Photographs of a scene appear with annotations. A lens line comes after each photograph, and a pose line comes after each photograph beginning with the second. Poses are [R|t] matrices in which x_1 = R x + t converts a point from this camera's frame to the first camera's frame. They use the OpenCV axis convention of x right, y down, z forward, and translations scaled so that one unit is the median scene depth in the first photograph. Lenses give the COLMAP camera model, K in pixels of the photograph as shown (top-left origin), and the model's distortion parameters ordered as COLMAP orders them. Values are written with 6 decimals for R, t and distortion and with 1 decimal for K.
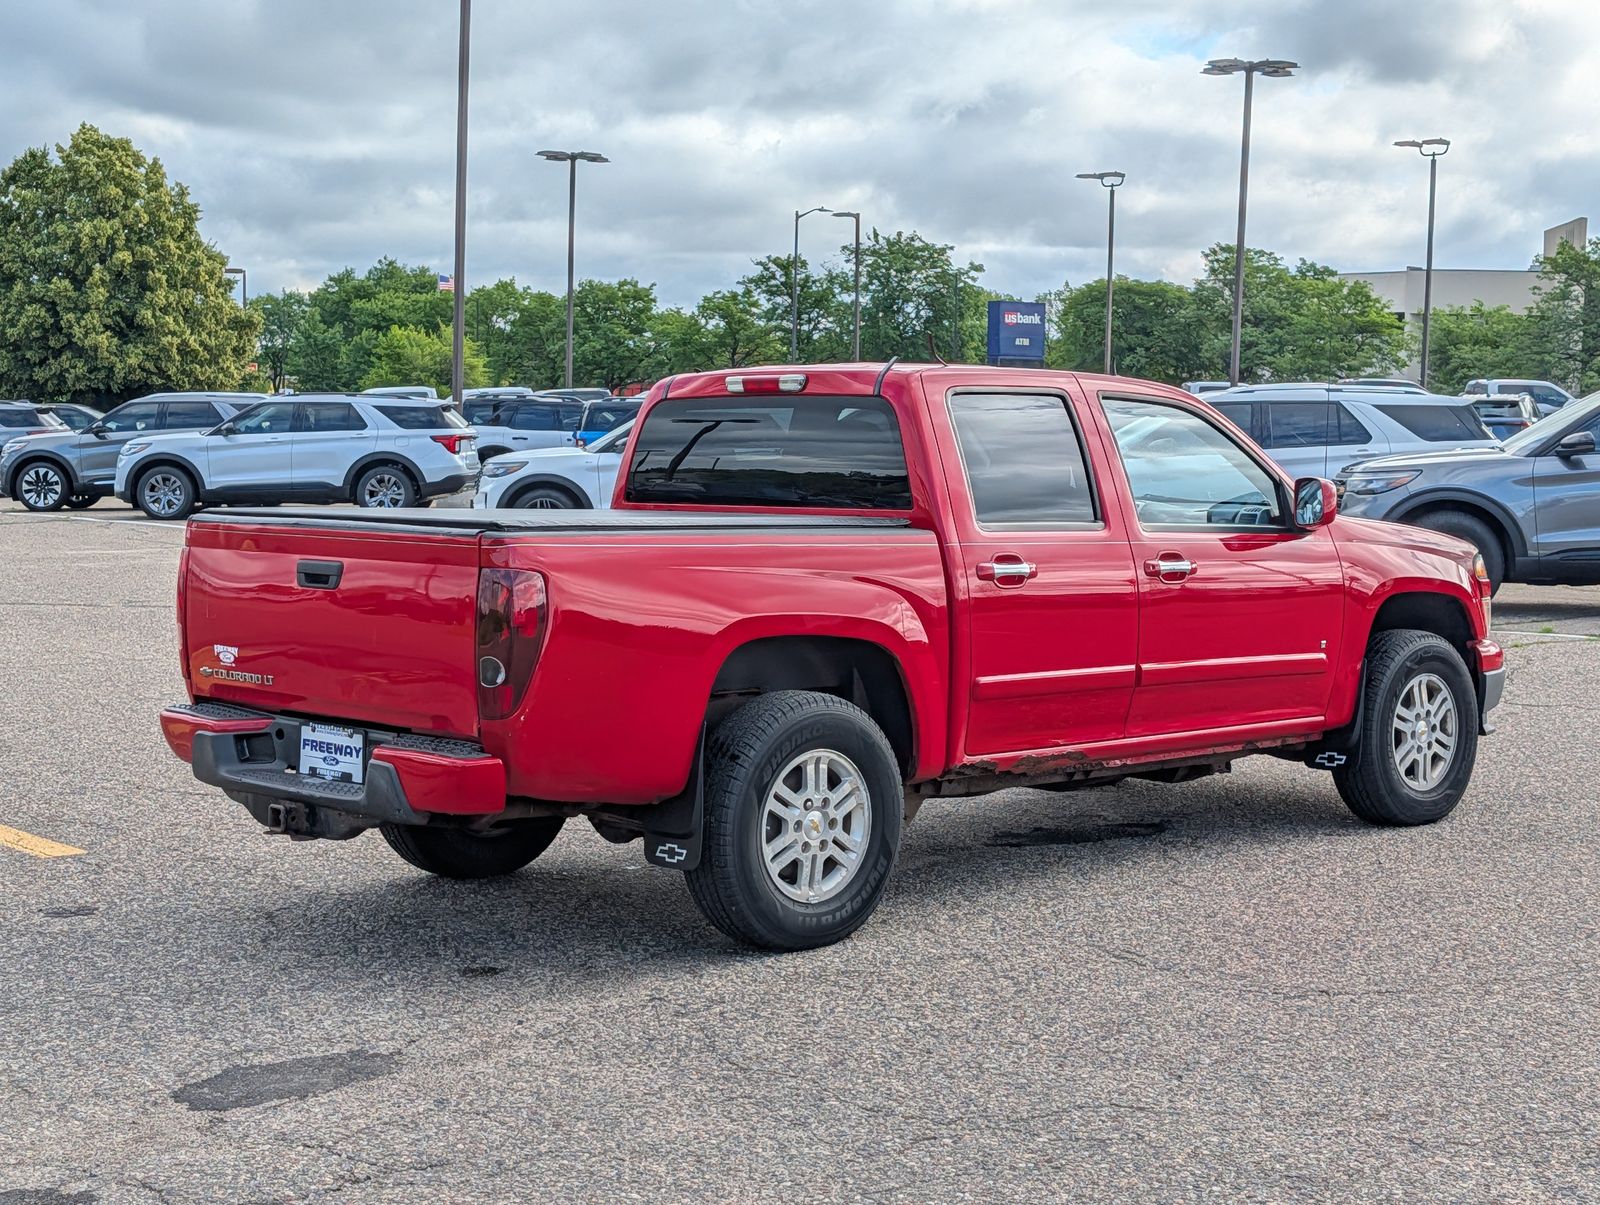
lens RADIAL K [[2583.2, 0, 800.0], [0, 2583.2, 602.5], [0, 0, 1]] dist [0.065366, -0.023282]
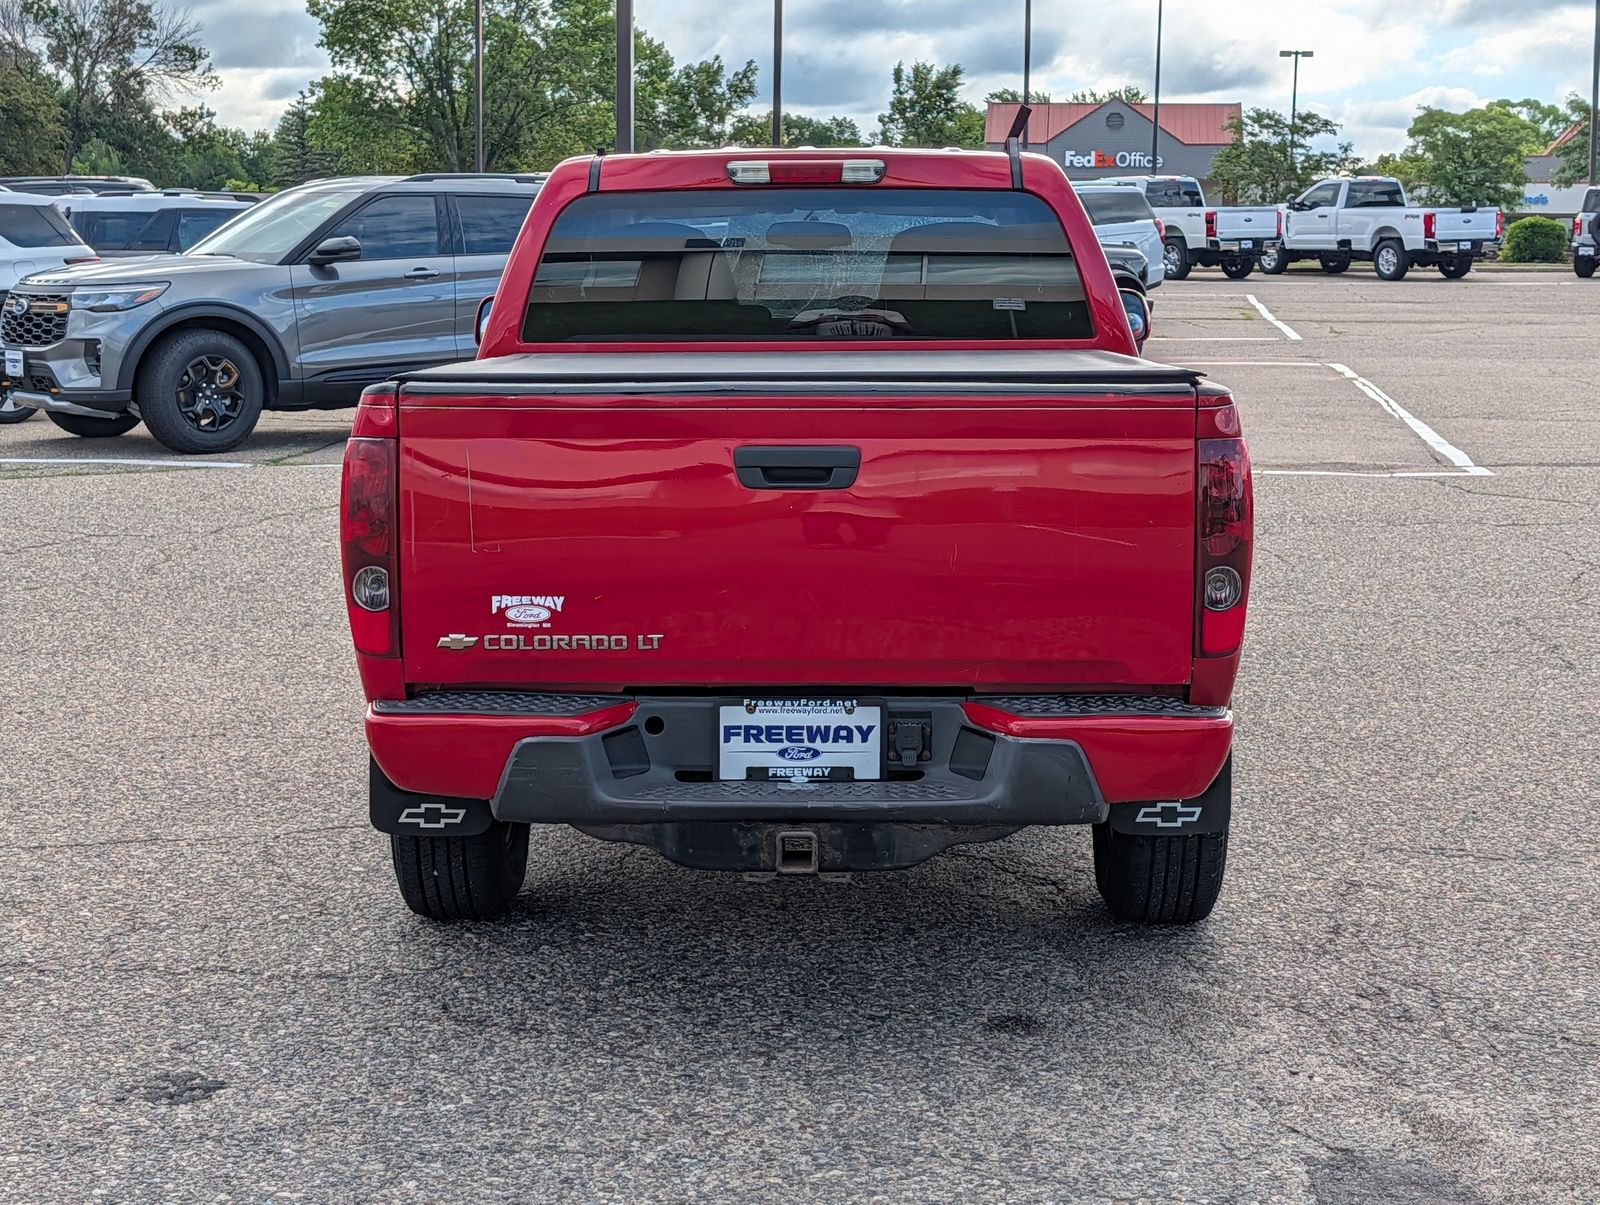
lens RADIAL K [[2744.9, 0, 879.0], [0, 2744.9, 597.1], [0, 0, 1]] dist [0.114516, 0.034349]
pose [[0.693357, -0.099074, 0.713751, -0.627459], [0.053342, 0.994842, 0.086273, -0.034463], [-0.718617, -0.021745, 0.695066, 0.489073]]
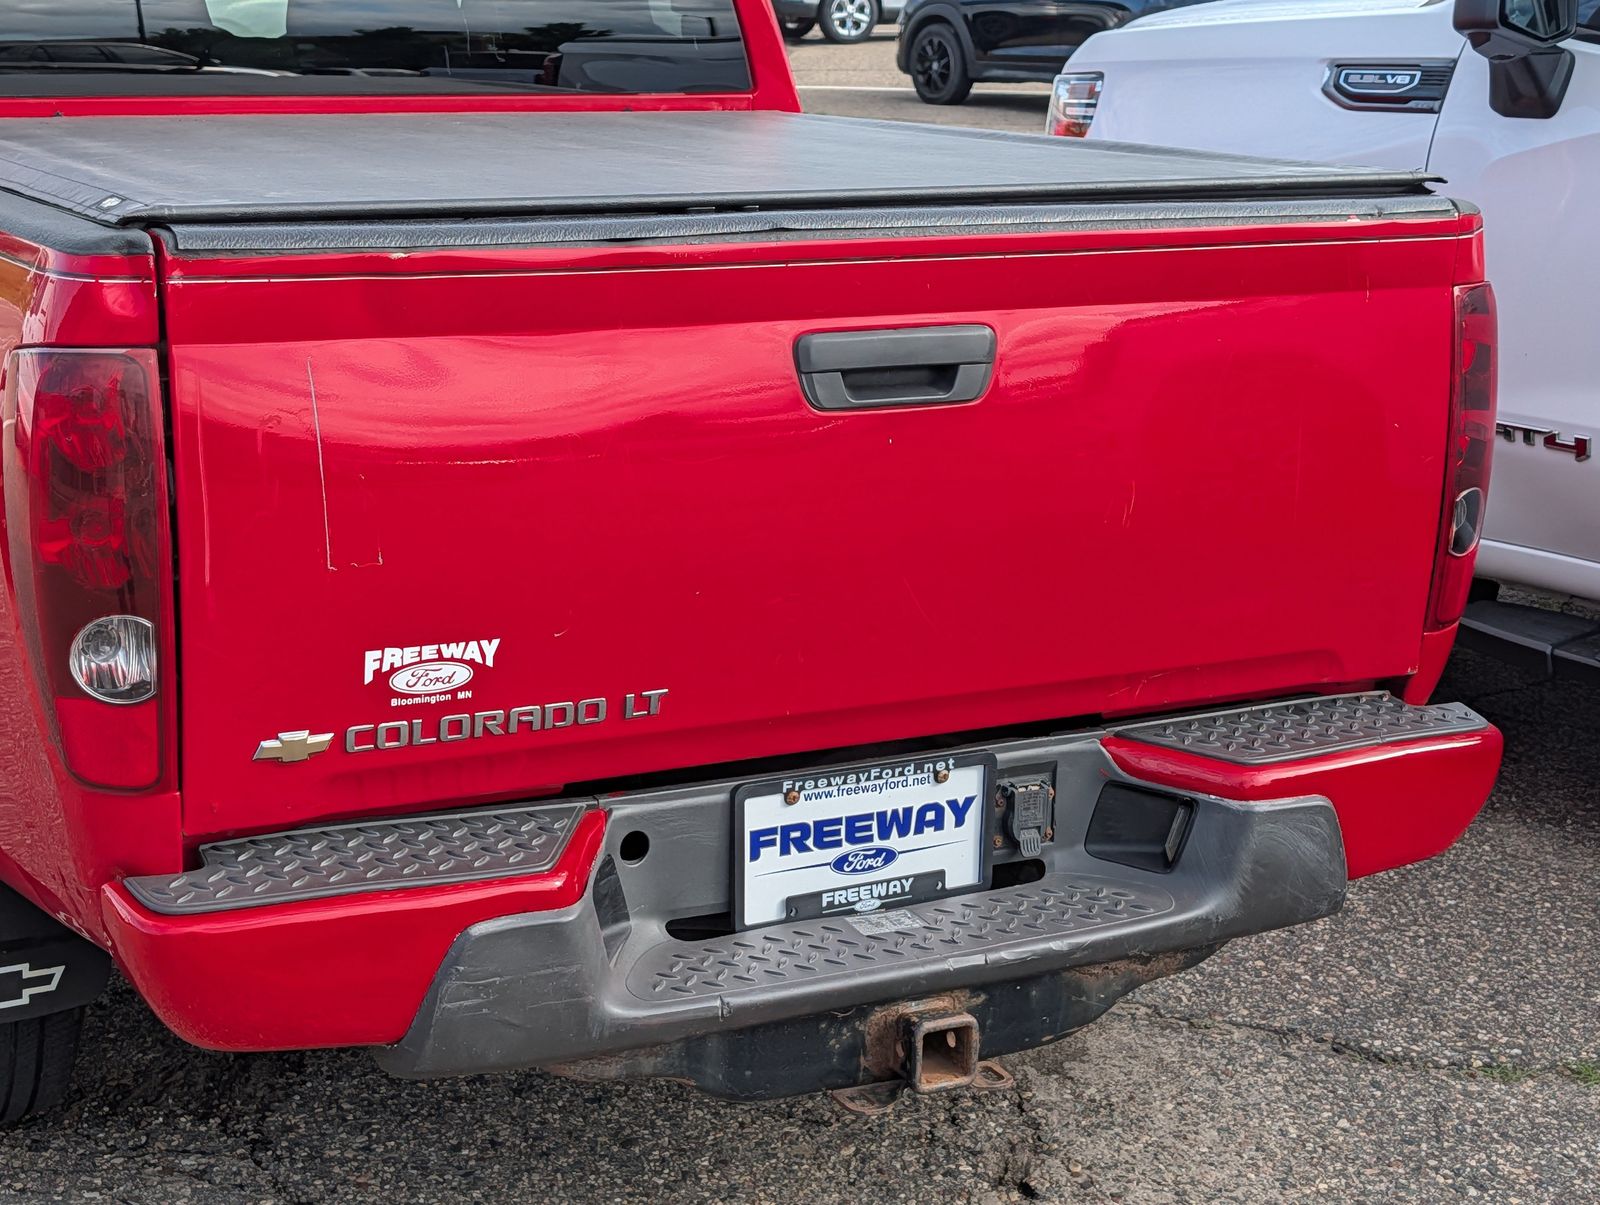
lens RADIAL K [[2583.2, 0, 800.0], [0, 2583.2, 602.5], [0, 0, 1]] dist [0.065366, -0.023282]
pose [[0.286181, -0.240086, 0.927609, -0.497656], [0.039457, 0.970231, 0.238944, -0.060955], [-0.957363, -0.031780, 0.287135, 0.867841]]
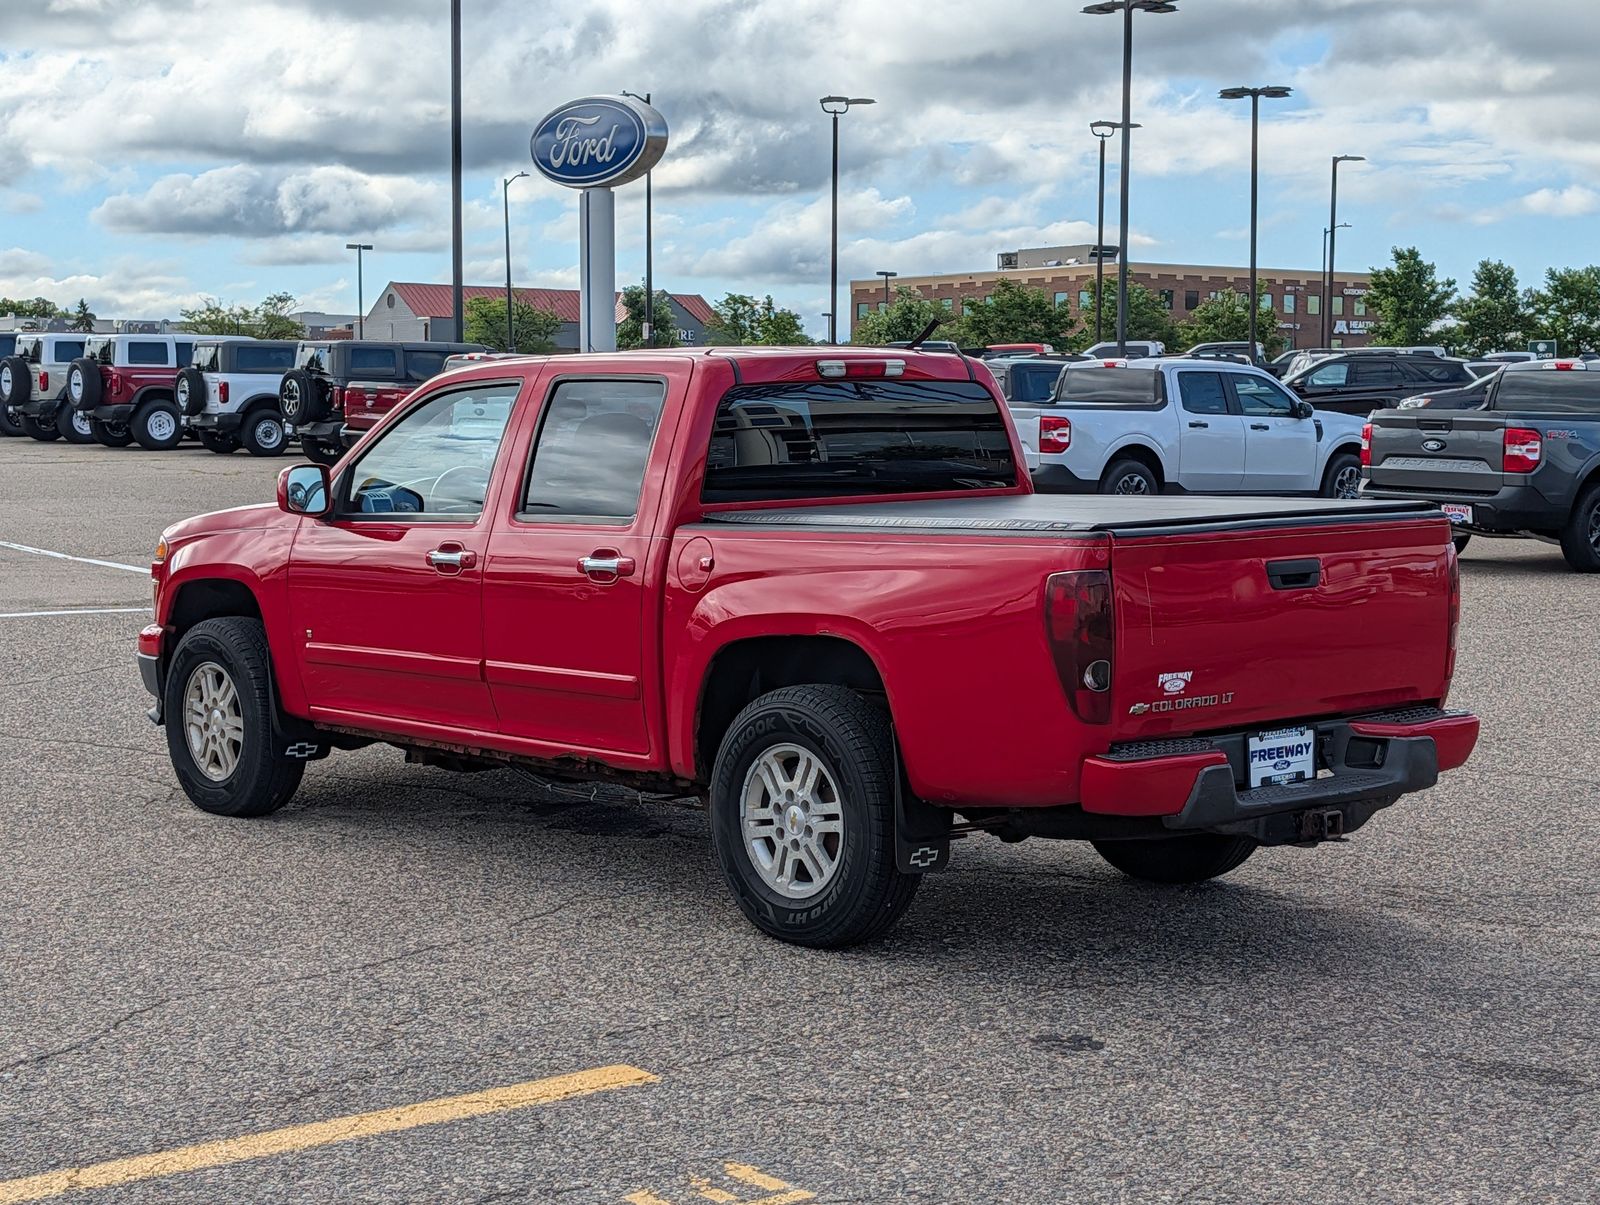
lens RADIAL K [[2583.2, 0, 800.0], [0, 2583.2, 602.5], [0, 0, 1]] dist [0.065366, -0.023282]
pose [[0.056540, -0.093597, 0.994003, -1.105511], [0.069384, 0.993557, 0.089608, -0.095122], [-0.995987, 0.063901, 0.062670, 1.070913]]
